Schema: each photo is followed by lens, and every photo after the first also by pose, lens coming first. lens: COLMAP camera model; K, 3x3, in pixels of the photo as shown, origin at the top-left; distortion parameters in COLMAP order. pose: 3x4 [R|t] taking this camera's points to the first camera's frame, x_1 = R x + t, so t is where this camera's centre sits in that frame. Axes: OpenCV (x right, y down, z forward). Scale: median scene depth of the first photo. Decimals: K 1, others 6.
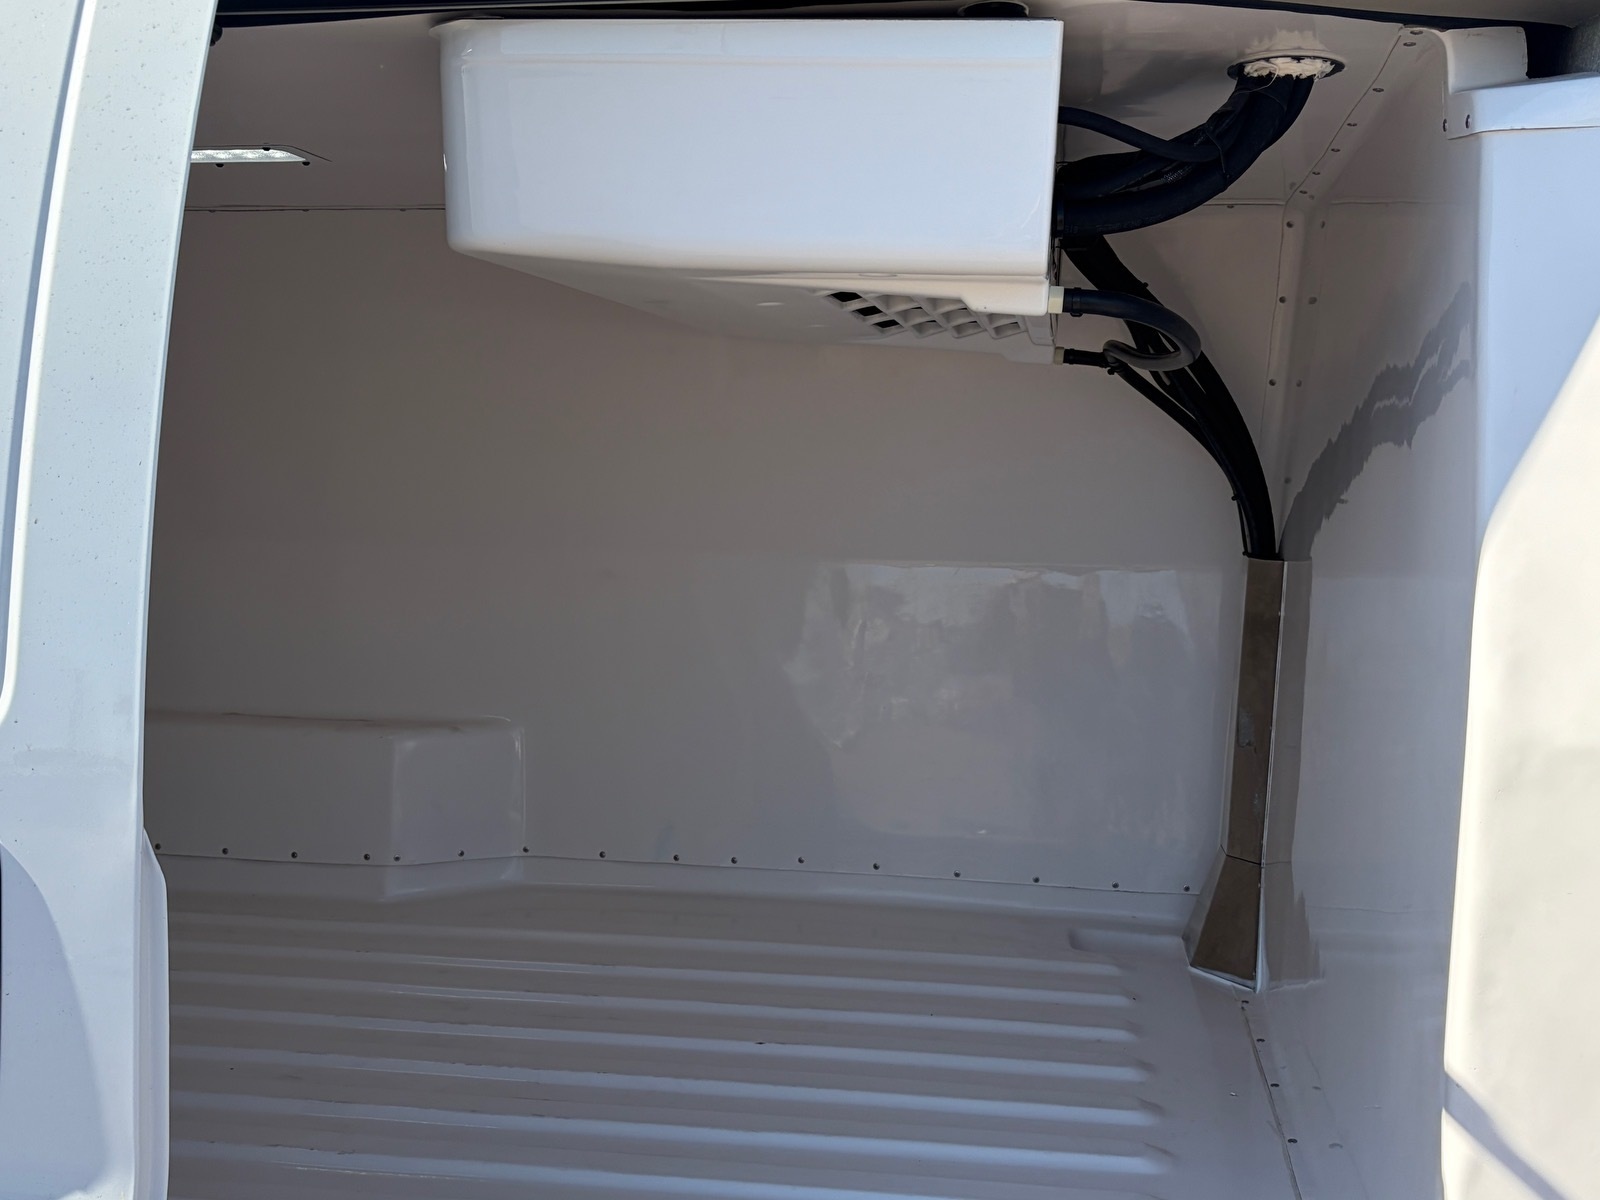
lens RADIAL K [[1530.5, 0, 800.0], [0, 1530.5, 600.0], [0, 0, 1]] dist [0.045427, -0.007964]
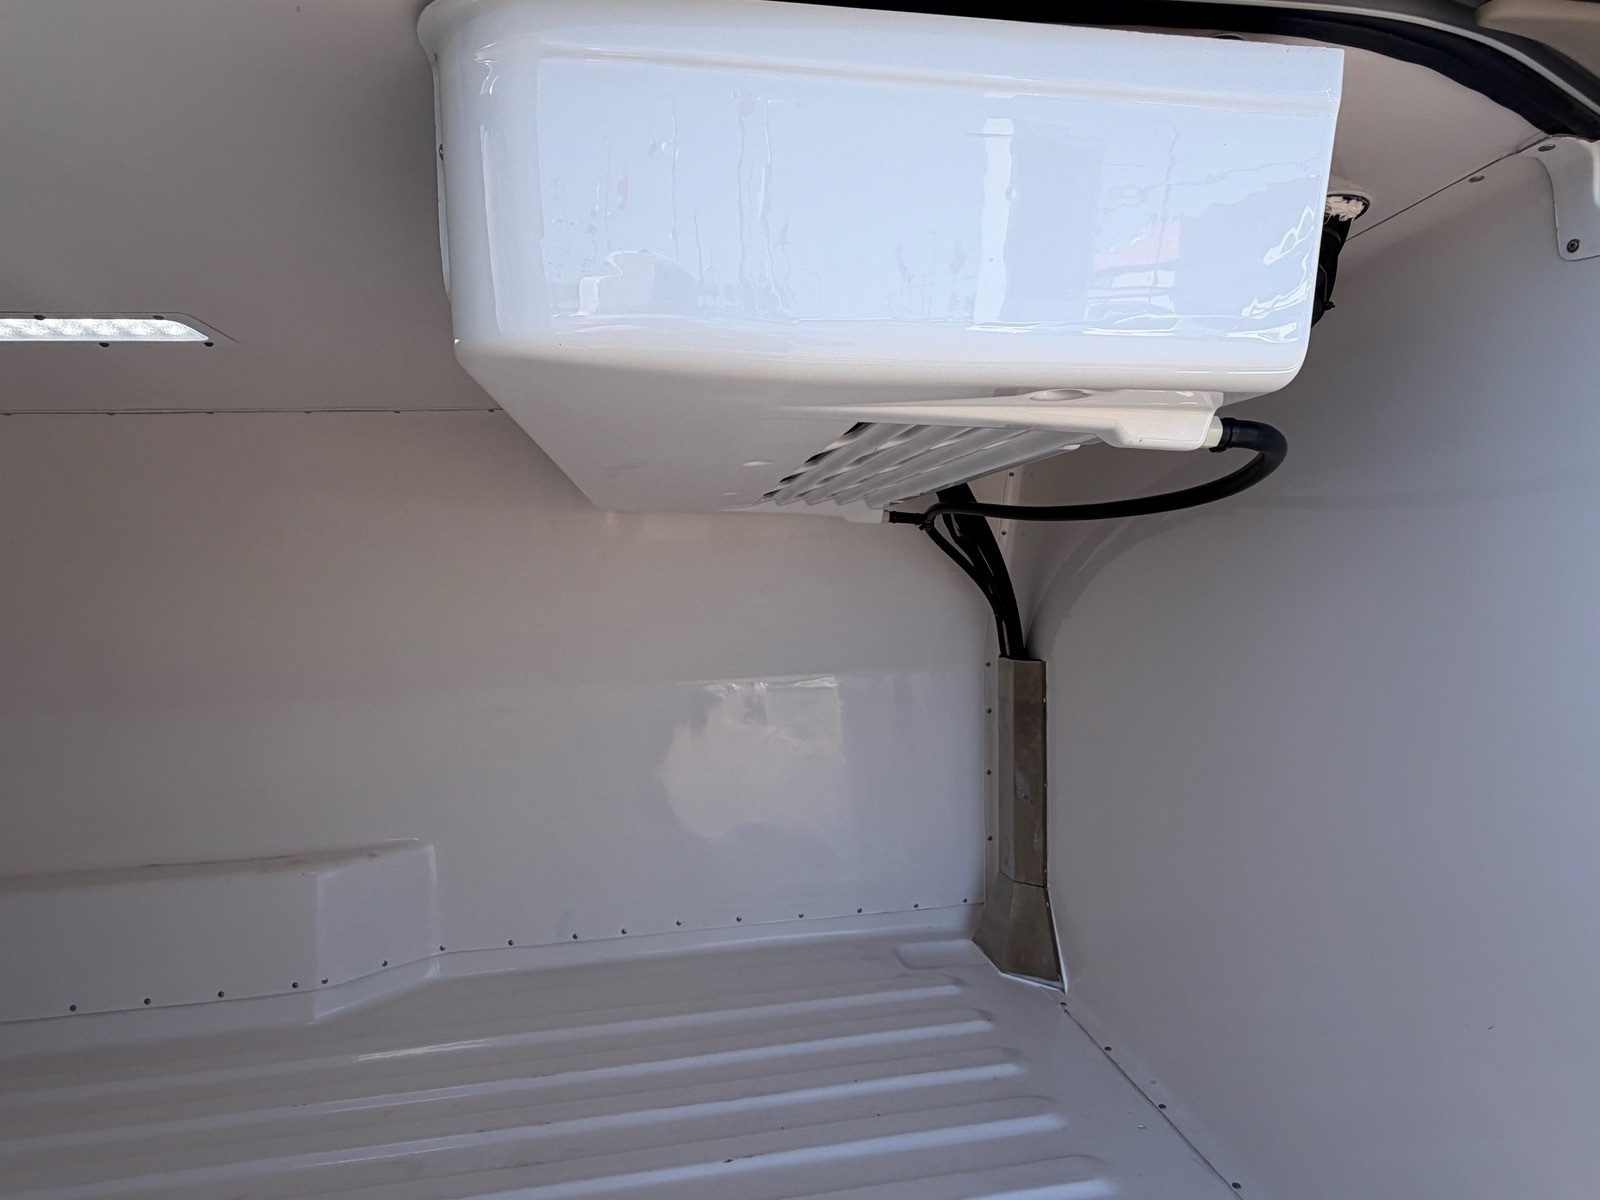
lens RADIAL K [[870.3, 0, 800.0], [0, 870.3, 600.0], [0, 0, 1]] dist [-0.003450, -0.000321]
pose [[0.958667, -0.063178, 0.277428, -0.099149], [0.084428, 0.994286, -0.065320, -0.045535], [-0.271716, 0.086043, 0.958523, 0.307112]]
